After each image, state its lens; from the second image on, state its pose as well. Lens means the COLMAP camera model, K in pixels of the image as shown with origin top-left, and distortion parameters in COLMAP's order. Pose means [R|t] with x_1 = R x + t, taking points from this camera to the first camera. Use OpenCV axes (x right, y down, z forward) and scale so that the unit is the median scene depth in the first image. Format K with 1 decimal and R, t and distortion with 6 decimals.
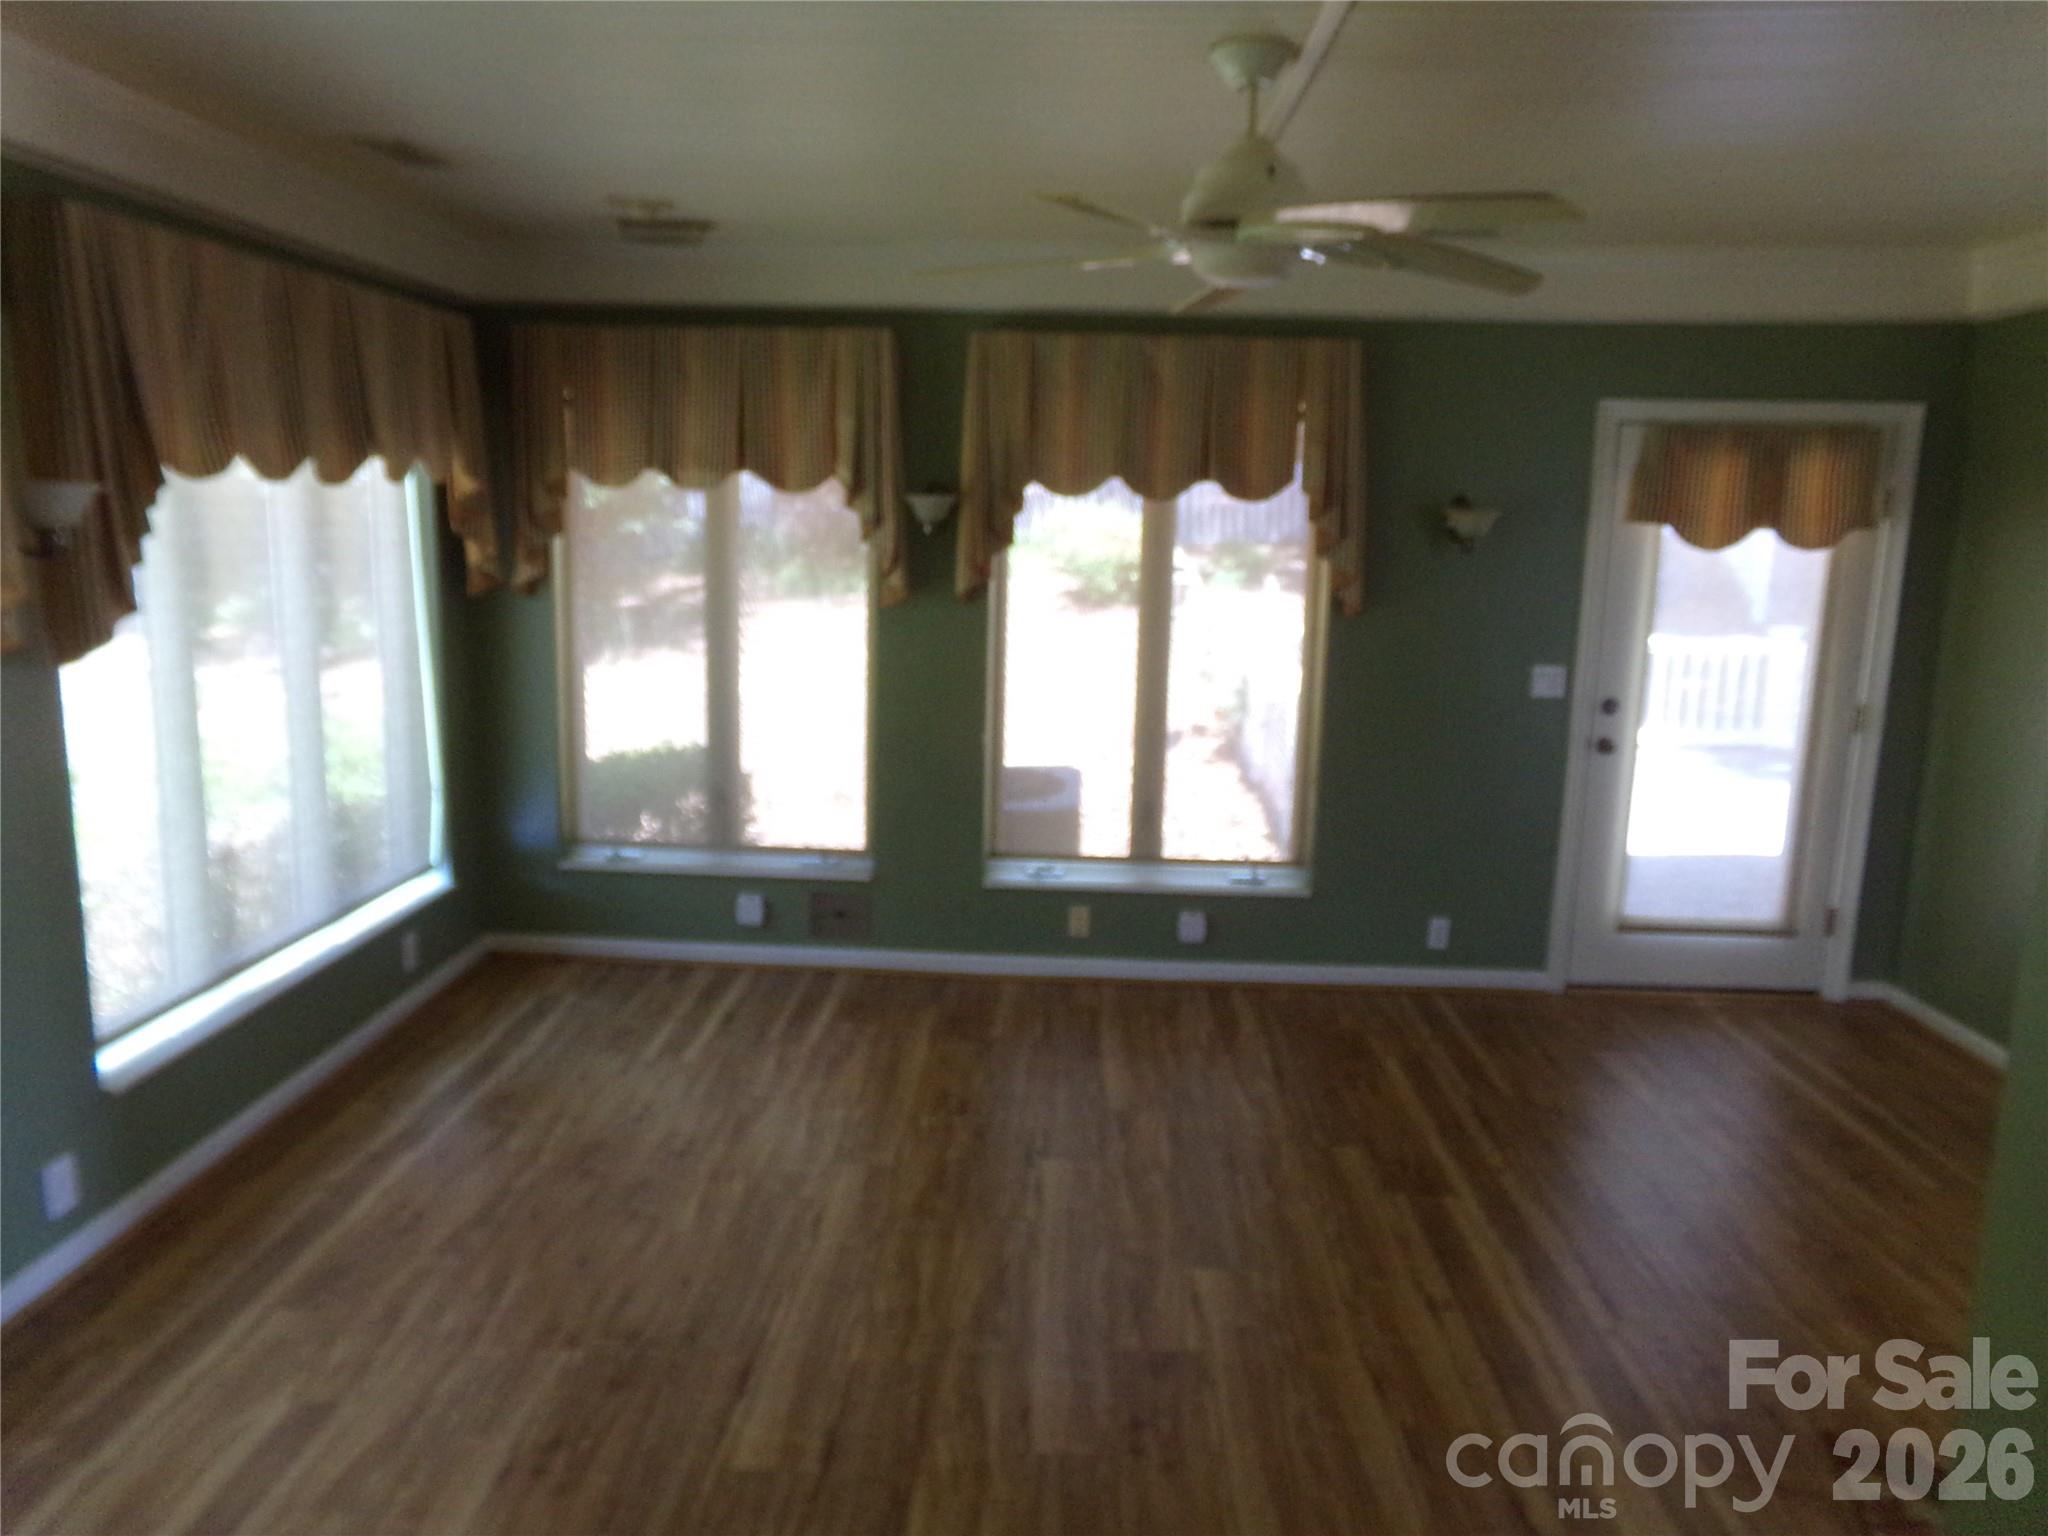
lens RADIAL K [[1394.4, 0, 1024.0], [0, 1394.4, 768.0], [0, 0, 1]] dist [-0.163468, 0.301305]
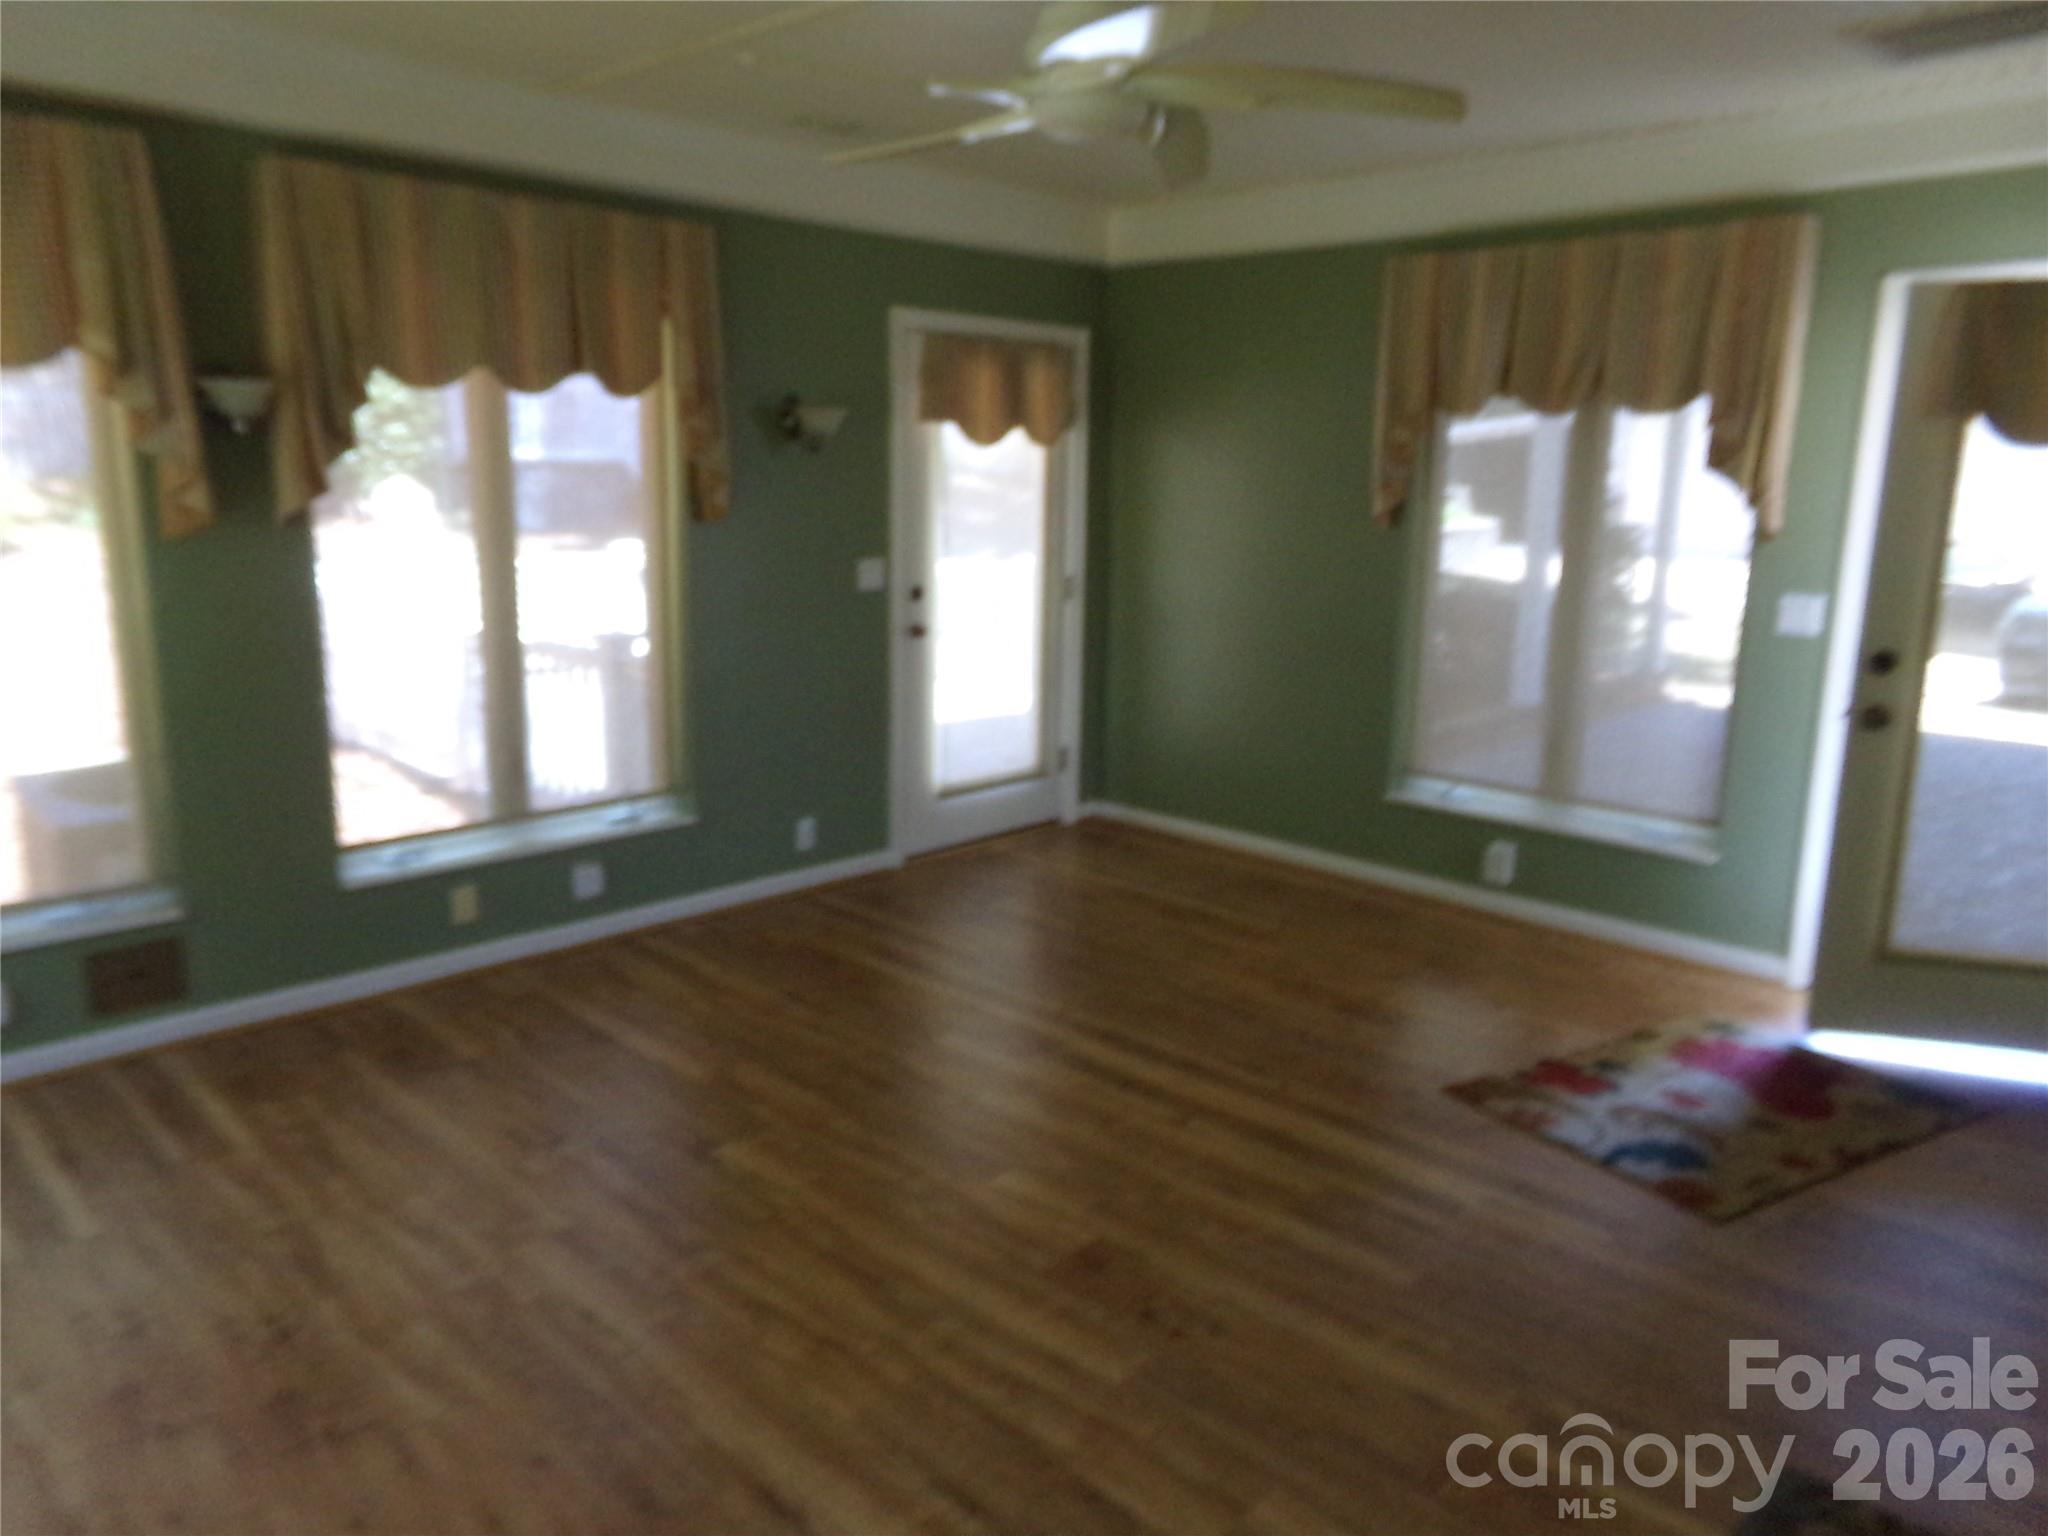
lens RADIAL K [[1396.1, 0, 995.9], [0, 1396.1, 770.2], [0, 0, 1]] dist [-0.047299, 0.073047]
pose [[0.683588, -0.168267, 0.710207, -0.347447], [0.132852, 0.985492, 0.105616, -0.016747], [-0.717675, 0.022155, 0.696026, 0.200343]]
